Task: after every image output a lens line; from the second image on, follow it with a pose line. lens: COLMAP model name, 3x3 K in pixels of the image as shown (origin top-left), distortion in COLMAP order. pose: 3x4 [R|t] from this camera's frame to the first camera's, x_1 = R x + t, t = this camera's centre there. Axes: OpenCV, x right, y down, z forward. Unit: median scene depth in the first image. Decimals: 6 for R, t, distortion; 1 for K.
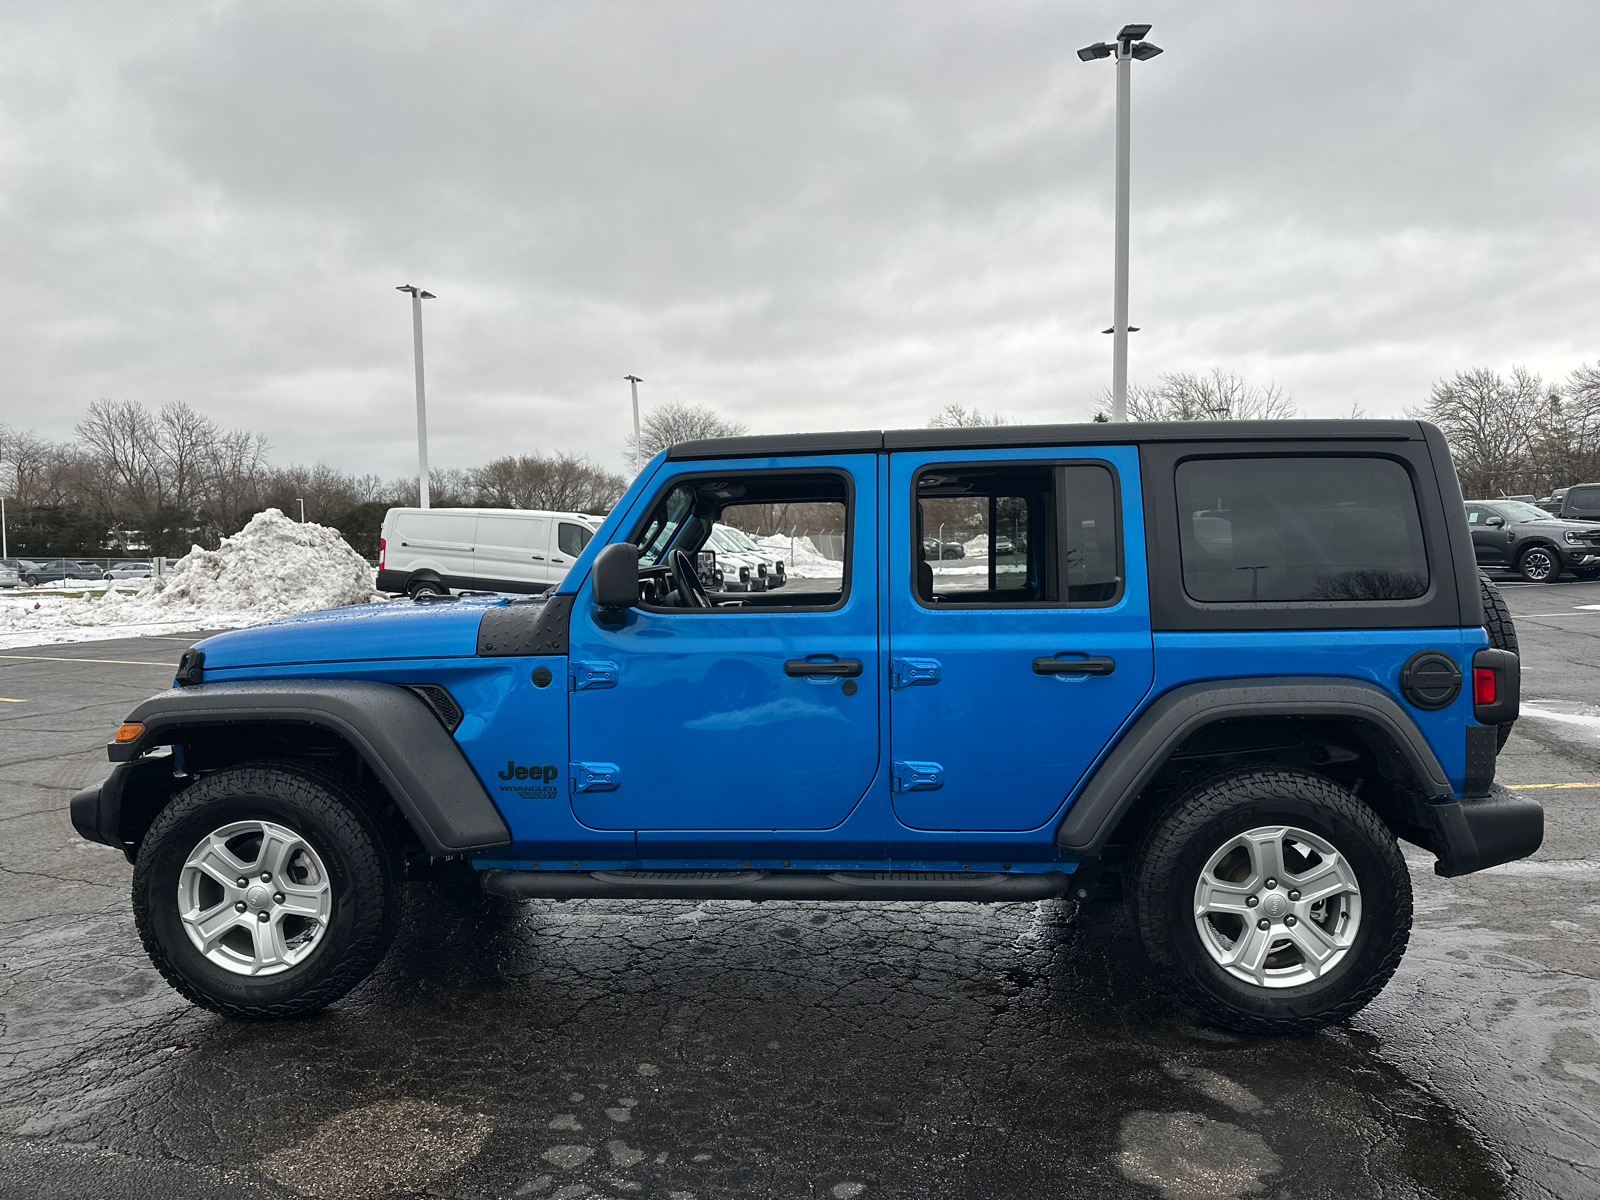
lens RADIAL K [[1099.4, 0, 799.4], [0, 1099.4, 600.5], [0, 0, 1]] dist [0.102280, -0.201548]
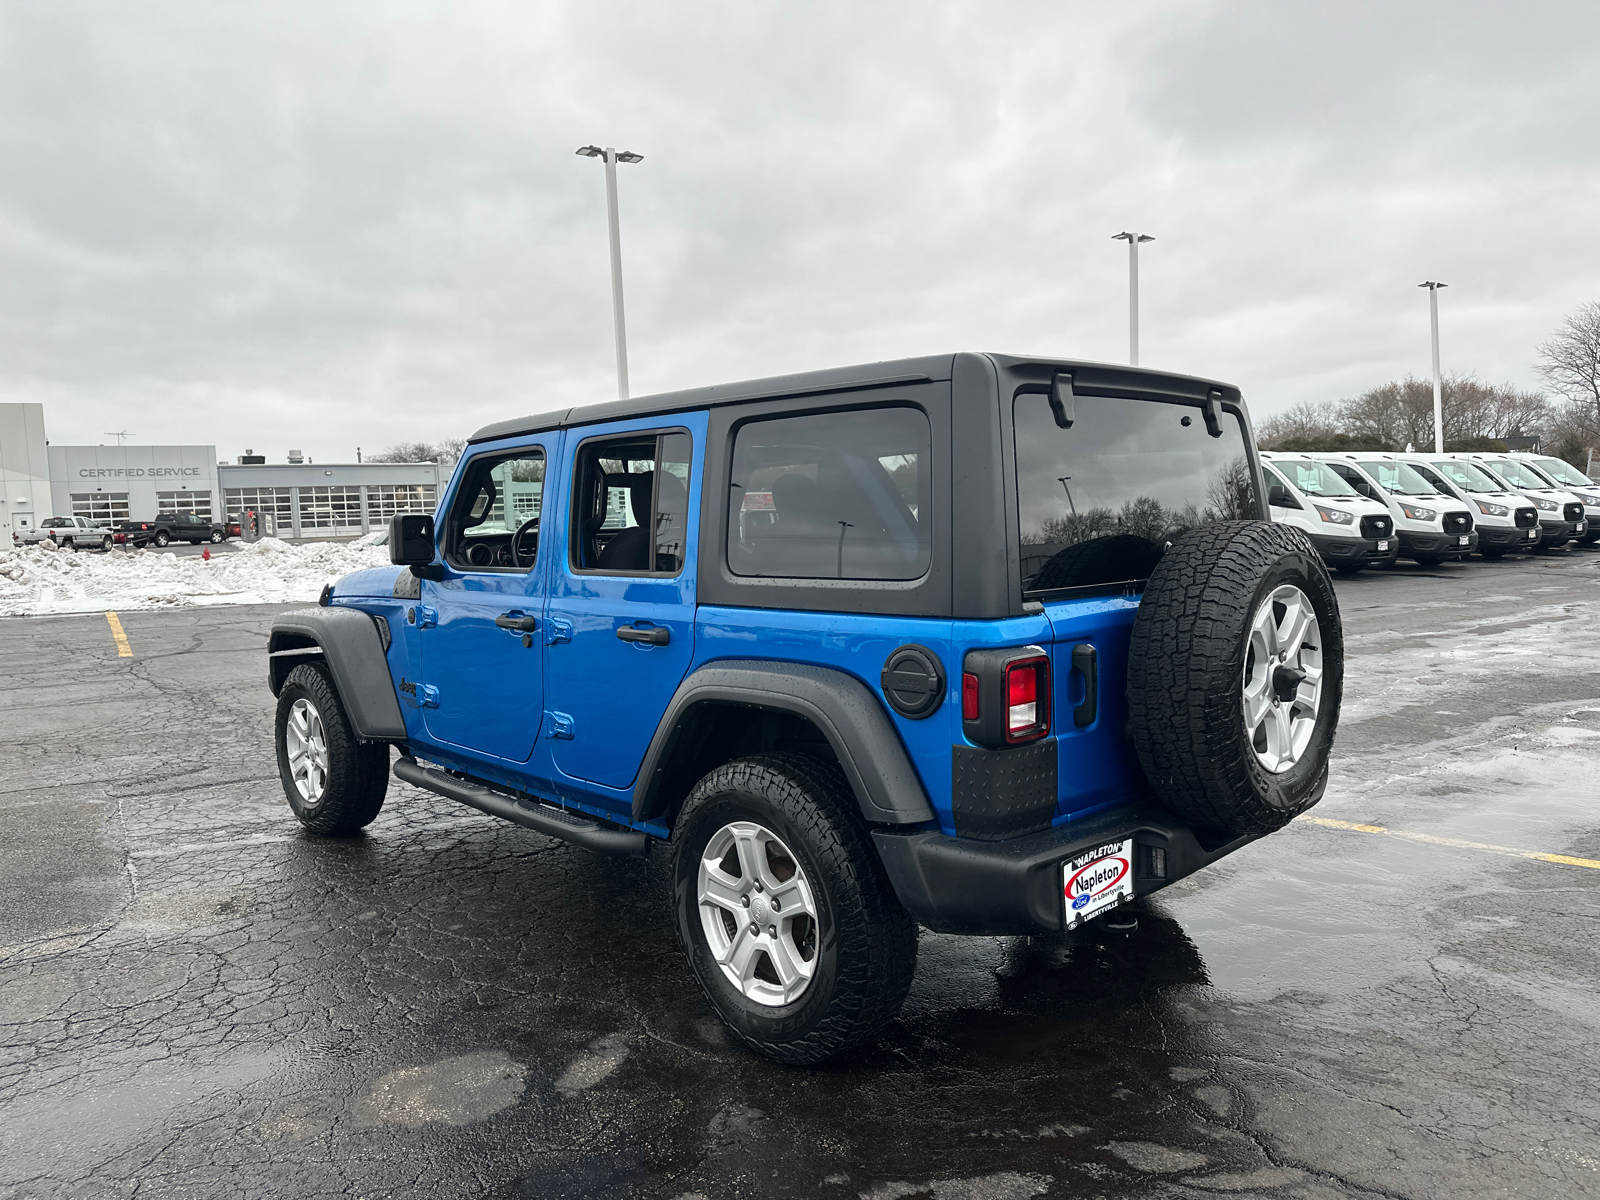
lens RADIAL K [[1117.9, 0, 801.0], [0, 1117.9, 552.0], [0, 0, 1]] dist [-0.024674, -0.001768]
pose [[0.739890, 0.019899, -0.672434, 1.032174], [-0.010980, 0.999787, 0.017504, -0.034748], [0.672639, -0.005568, 0.739950, 0.344250]]
